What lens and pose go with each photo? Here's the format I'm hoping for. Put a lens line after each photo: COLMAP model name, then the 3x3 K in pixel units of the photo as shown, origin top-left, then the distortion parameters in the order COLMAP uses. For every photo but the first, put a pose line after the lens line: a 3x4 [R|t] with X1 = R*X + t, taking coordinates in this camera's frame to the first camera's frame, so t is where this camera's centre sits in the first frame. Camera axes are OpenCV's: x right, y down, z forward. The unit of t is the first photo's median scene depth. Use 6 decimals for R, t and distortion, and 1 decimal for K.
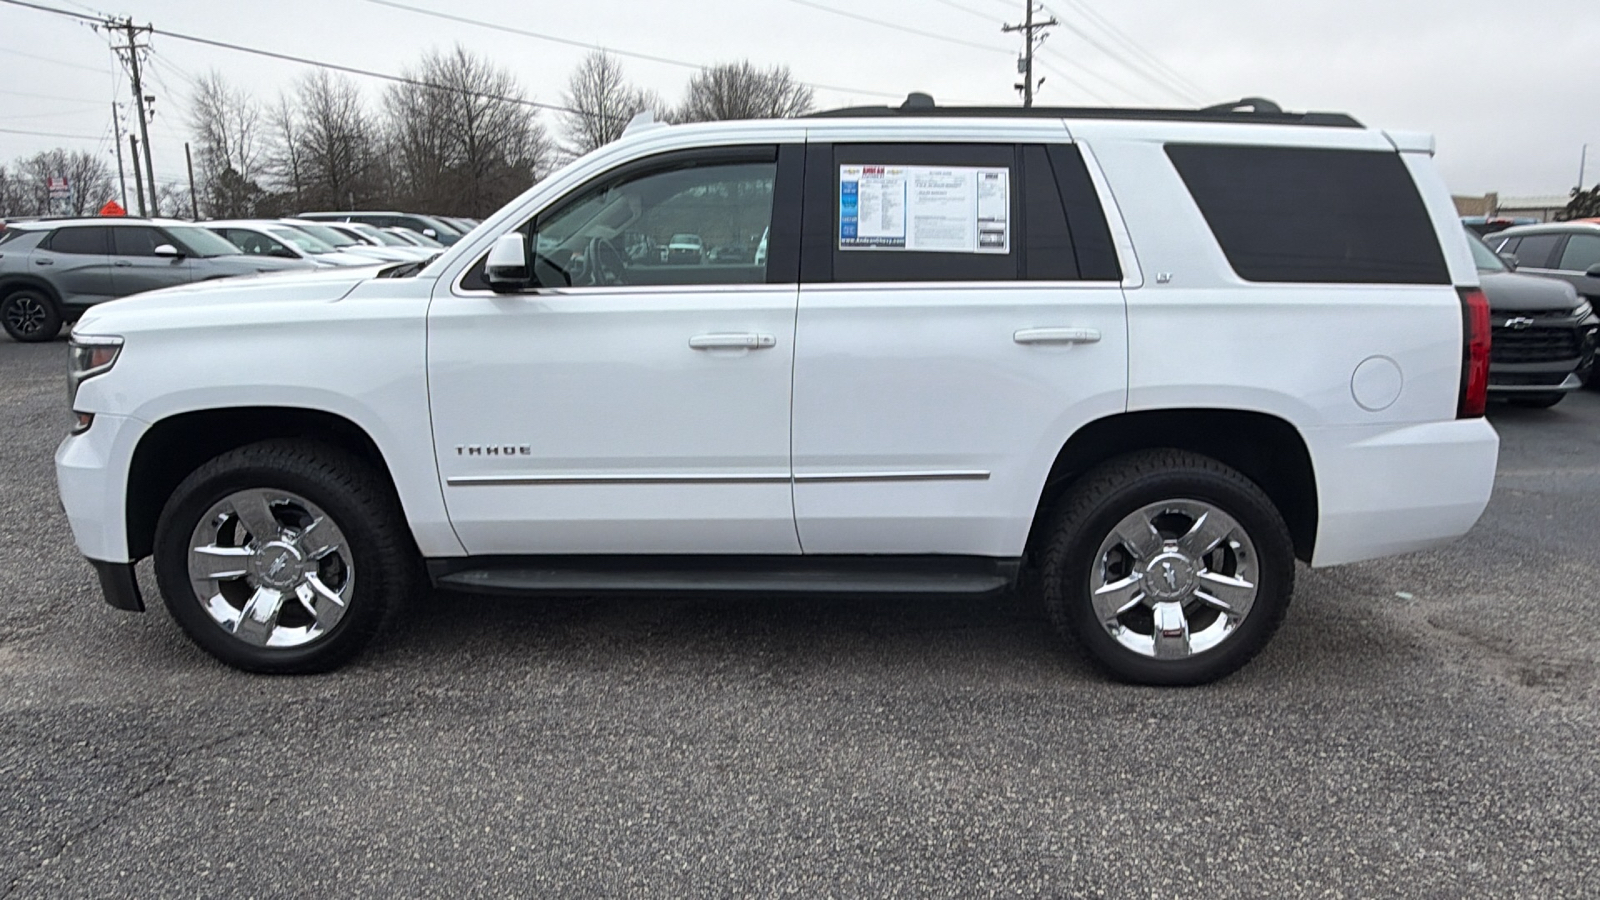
lens RADIAL K [[1075.9, 0, 800.0], [0, 1075.9, 450.0], [0, 0, 1]] dist [0.001480, 0.000506]
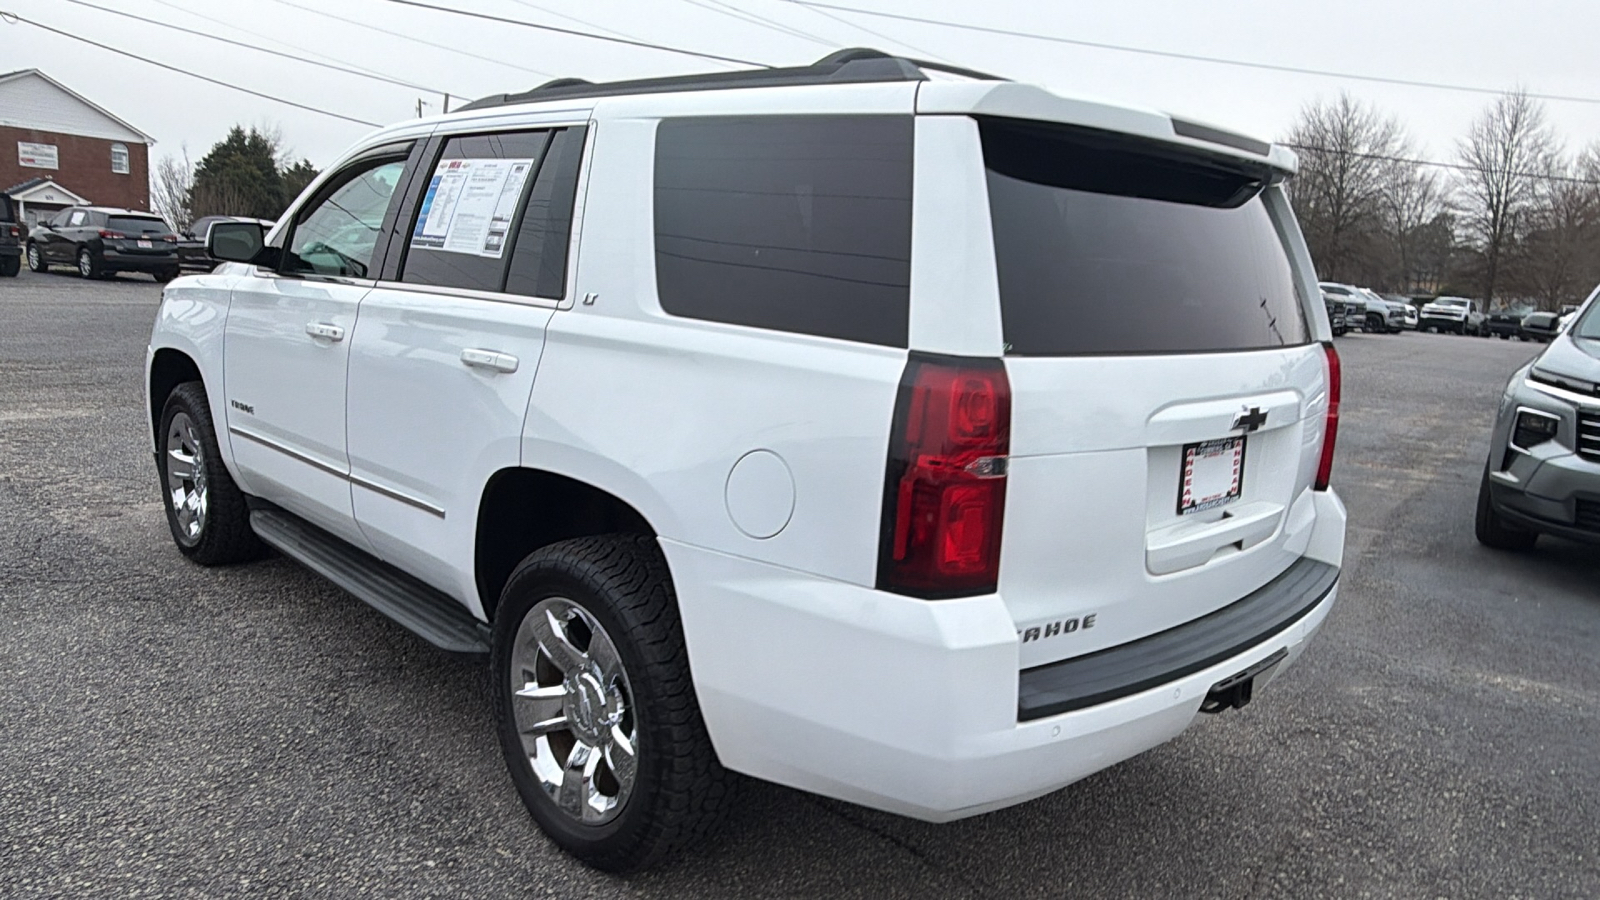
lens RADIAL K [[1075.9, 0, 800.0], [0, 1075.9, 450.0], [0, 0, 1]] dist [0.001480, 0.000506]
pose [[0.713394, 0.164811, -0.681106, 0.945331], [-0.197026, 0.979916, 0.030750, -0.107607], [0.672495, 0.112259, 0.731539, 0.555472]]
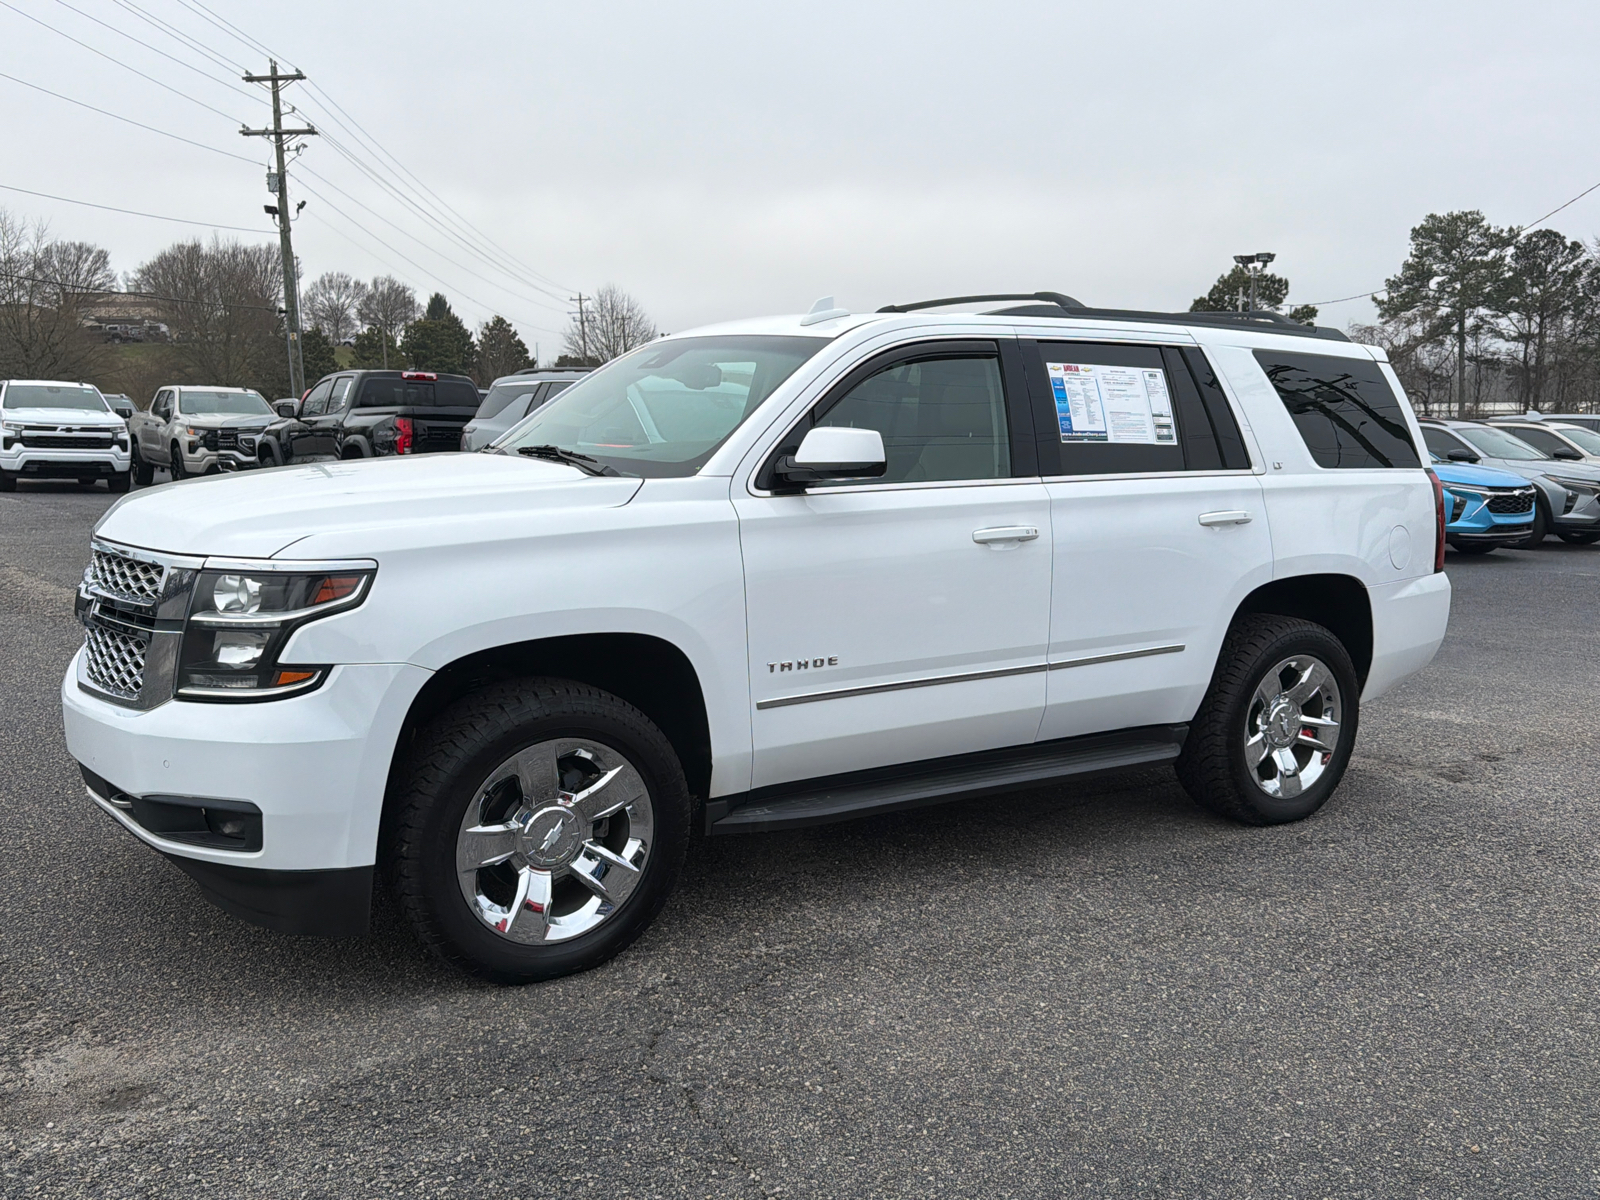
lens RADIAL K [[1420.3, 0, 800.0], [0, 1420.3, 600.0], [0, 0, 1]] dist [0.178099, -0.471410]
pose [[0.829189, -0.064027, 0.555290, -0.946124], [0.100294, 0.994338, -0.035113, -0.011836], [-0.549898, 0.084808, 0.830915, 0.001202]]
